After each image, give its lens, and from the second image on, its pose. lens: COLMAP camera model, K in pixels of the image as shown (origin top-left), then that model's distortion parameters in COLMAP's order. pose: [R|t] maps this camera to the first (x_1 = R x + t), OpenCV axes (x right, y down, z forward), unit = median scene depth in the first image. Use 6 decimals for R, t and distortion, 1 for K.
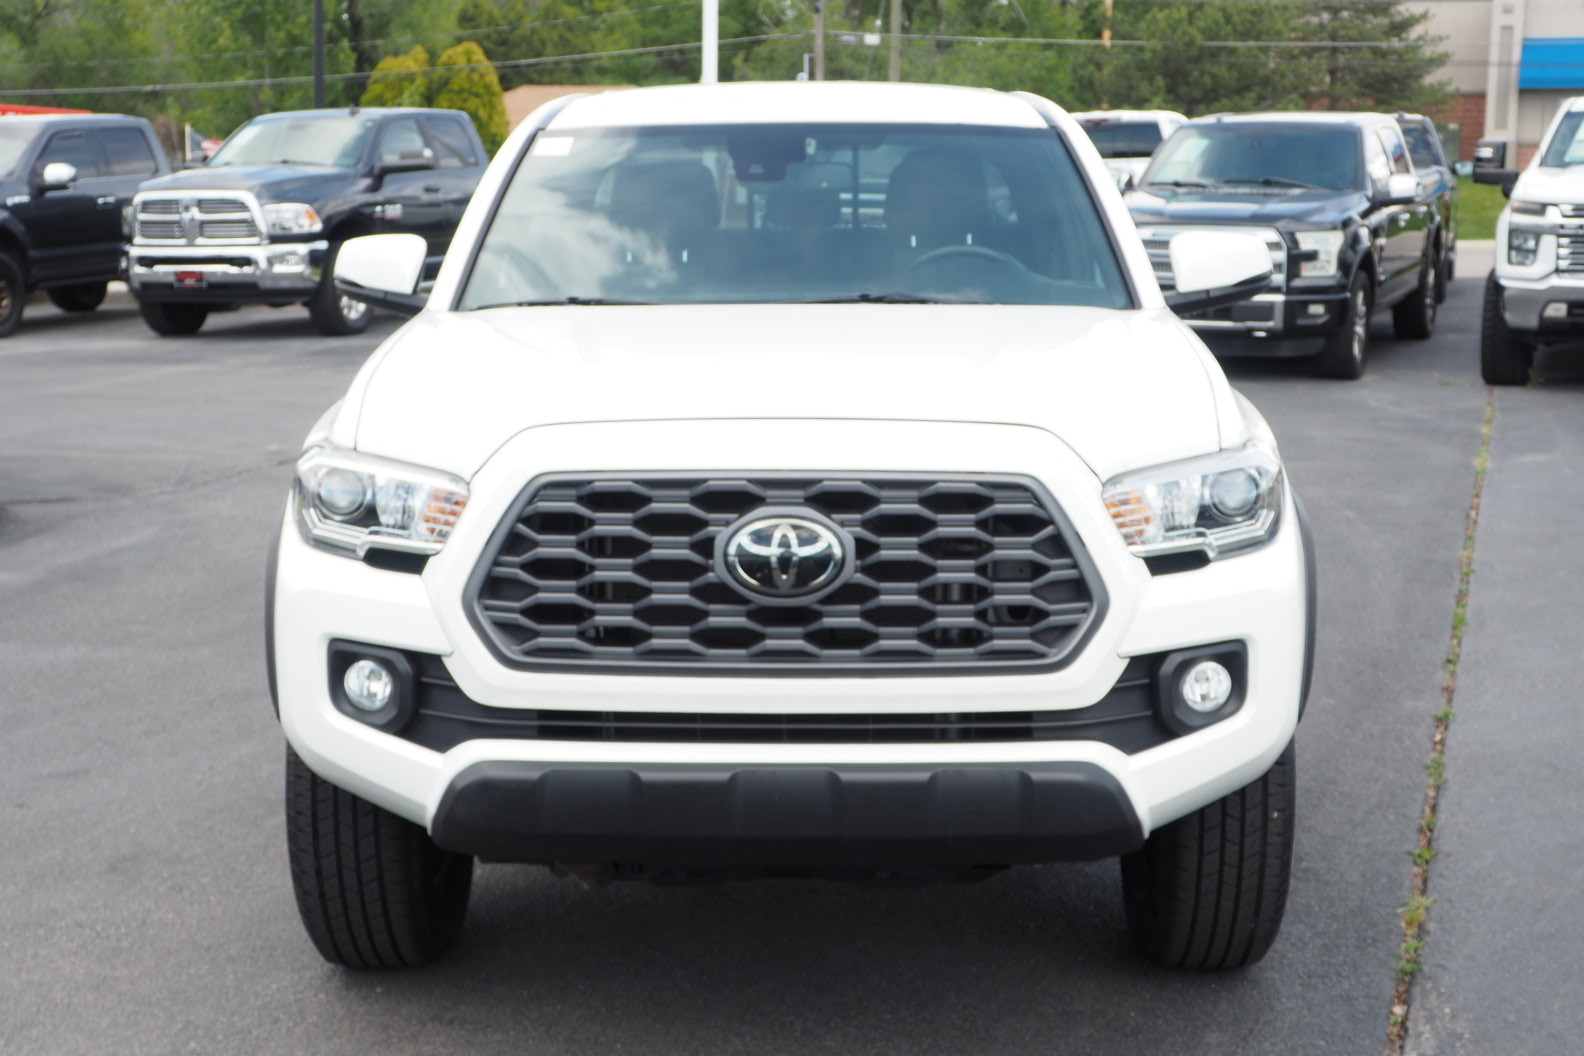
lens RADIAL K [[2353.6, 0, 791.5], [0, 2353.6, 529.0], [0, 0, 1]] dist [-0.047429, 0.000000]
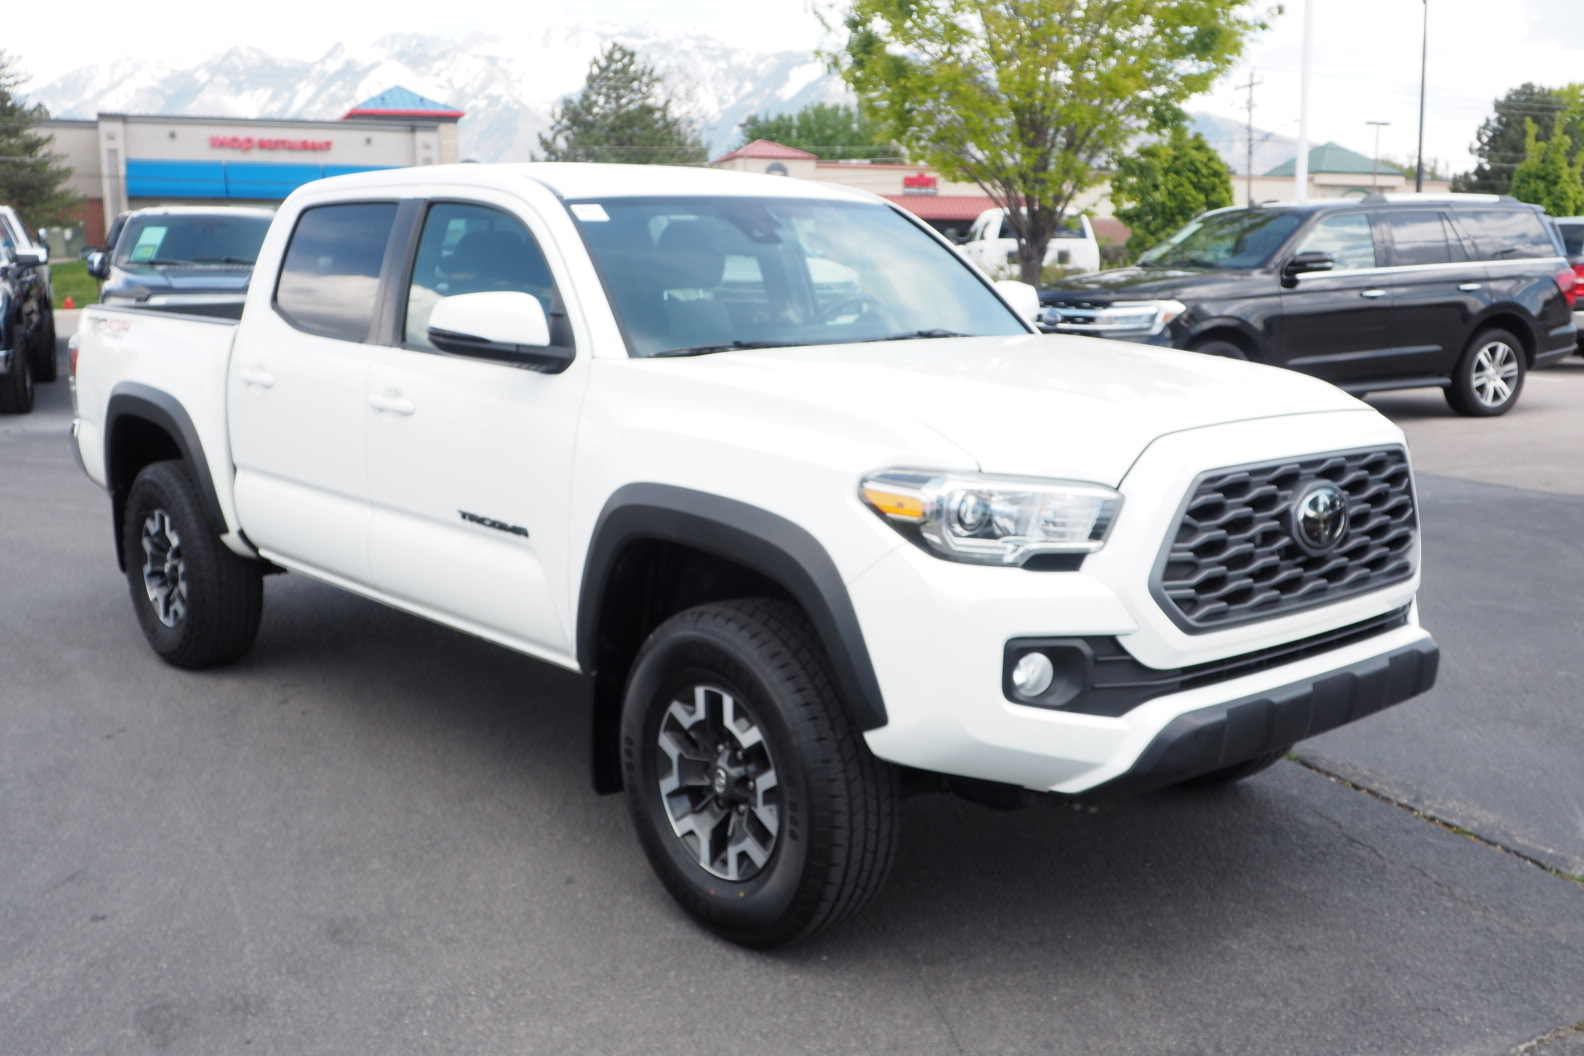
lens RADIAL K [[1634.4, 0, 792.2], [0, 1634.4, 526.1], [0, 0, 1]] dist [0.011465, 0.000000]
pose [[0.745530, -0.111377, 0.657100, -0.583084], [0.104422, 0.993281, 0.049885, -0.042587], [-0.658241, 0.031425, 0.752151, 0.353367]]
